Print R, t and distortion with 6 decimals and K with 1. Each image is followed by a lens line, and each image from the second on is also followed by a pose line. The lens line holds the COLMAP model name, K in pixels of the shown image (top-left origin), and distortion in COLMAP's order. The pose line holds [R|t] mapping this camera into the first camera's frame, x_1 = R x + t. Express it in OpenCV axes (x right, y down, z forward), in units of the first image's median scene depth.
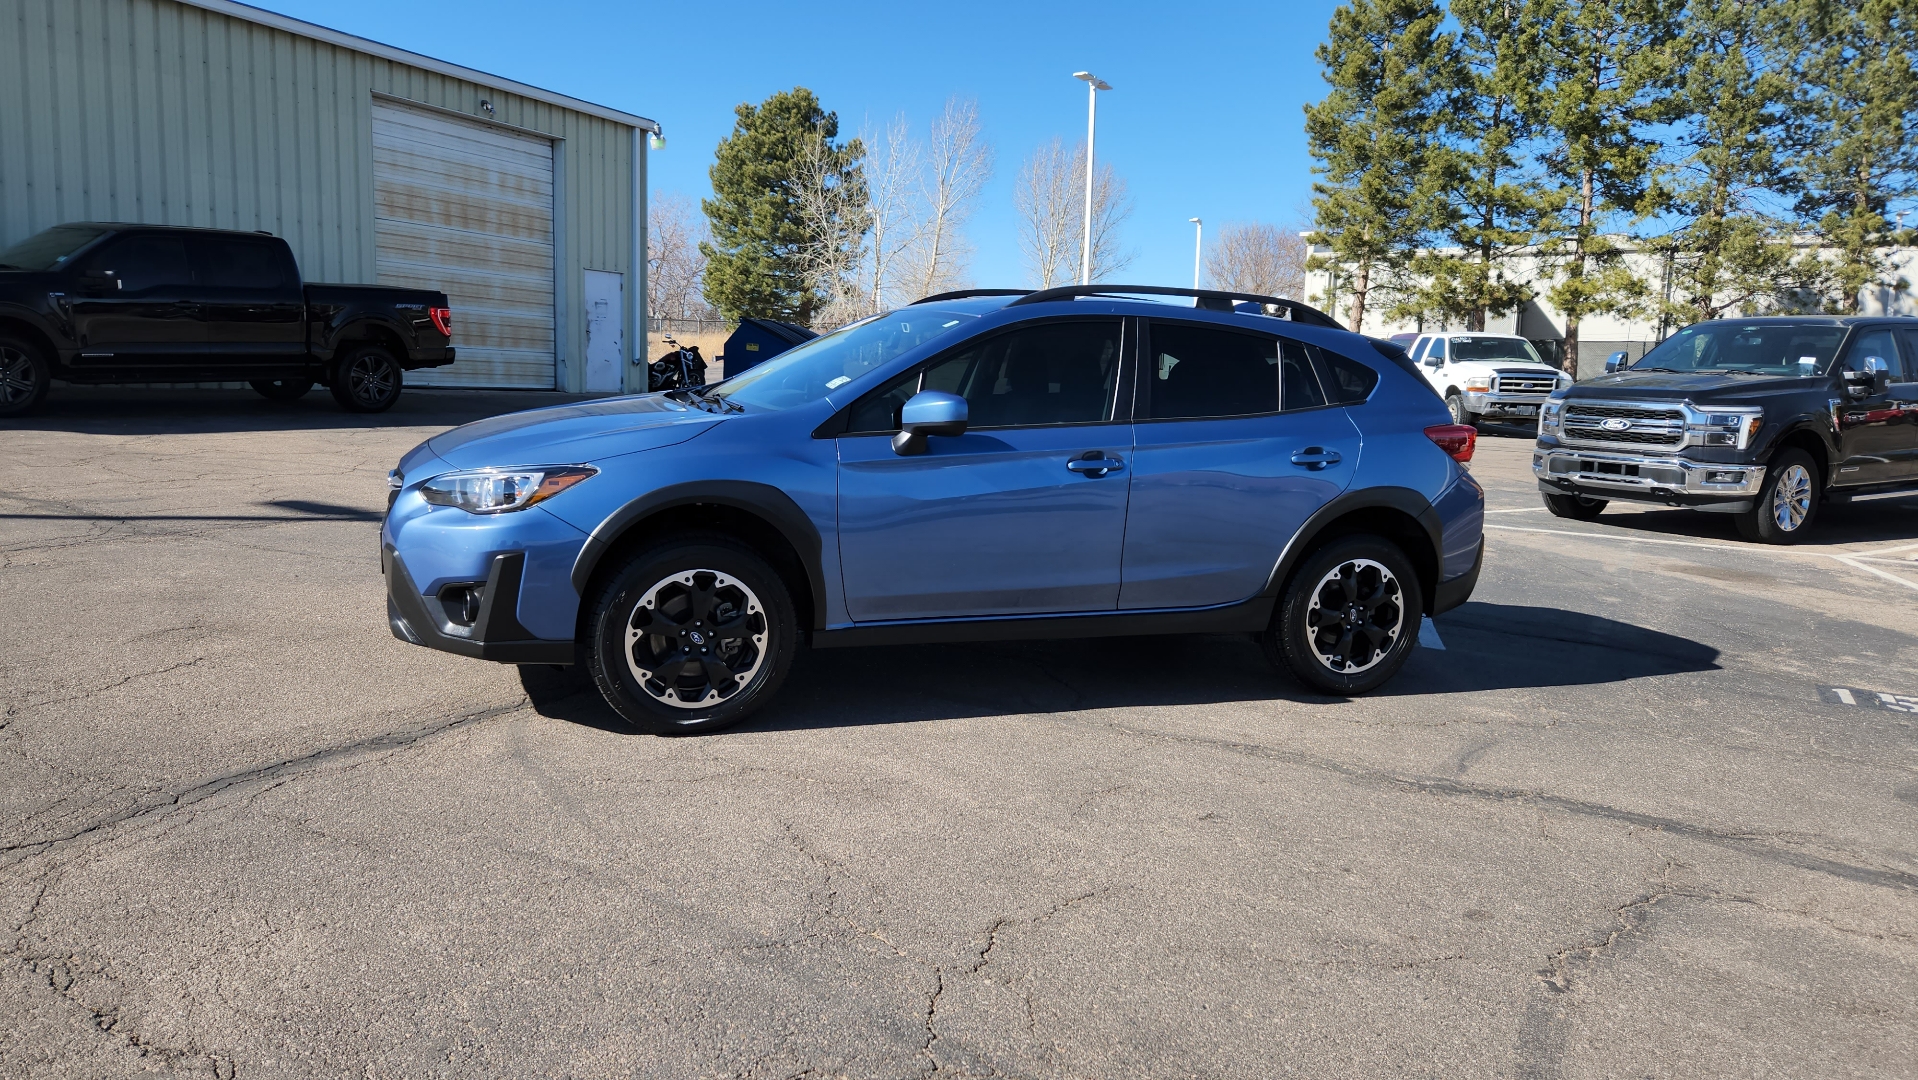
lens RADIAL K [[1287.4, 0, 931.5], [0, 1287.4, 529.1], [0, 0, 1]] dist [0.069382, -0.056601]
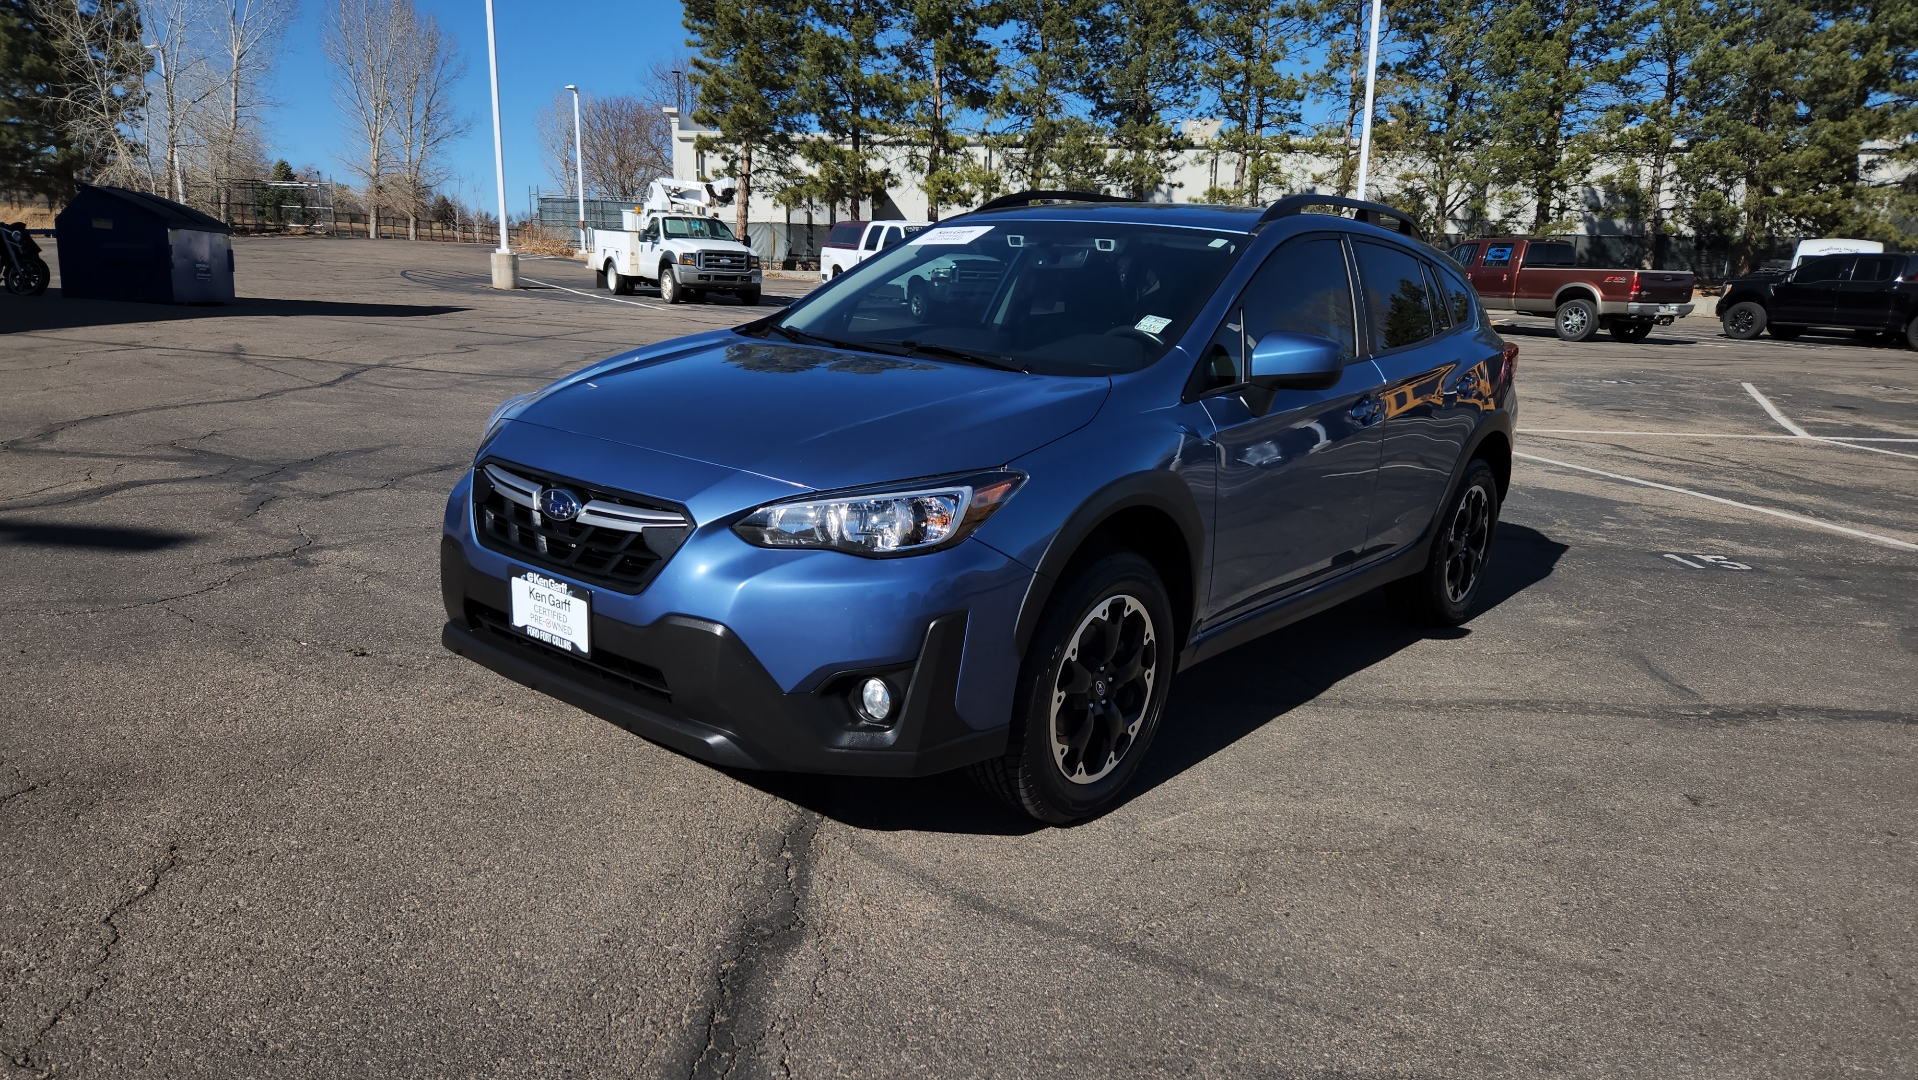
lens RADIAL K [[1287.4, 0, 930.5], [0, 1287.4, 544.6], [0, 0, 1]] dist [0.069382, -0.056601]
pose [[0.873718, -0.108782, 0.474113, -0.140999], [0.059732, 0.991290, 0.117369, -0.020585], [-0.482752, -0.074227, 0.872606, 0.096175]]
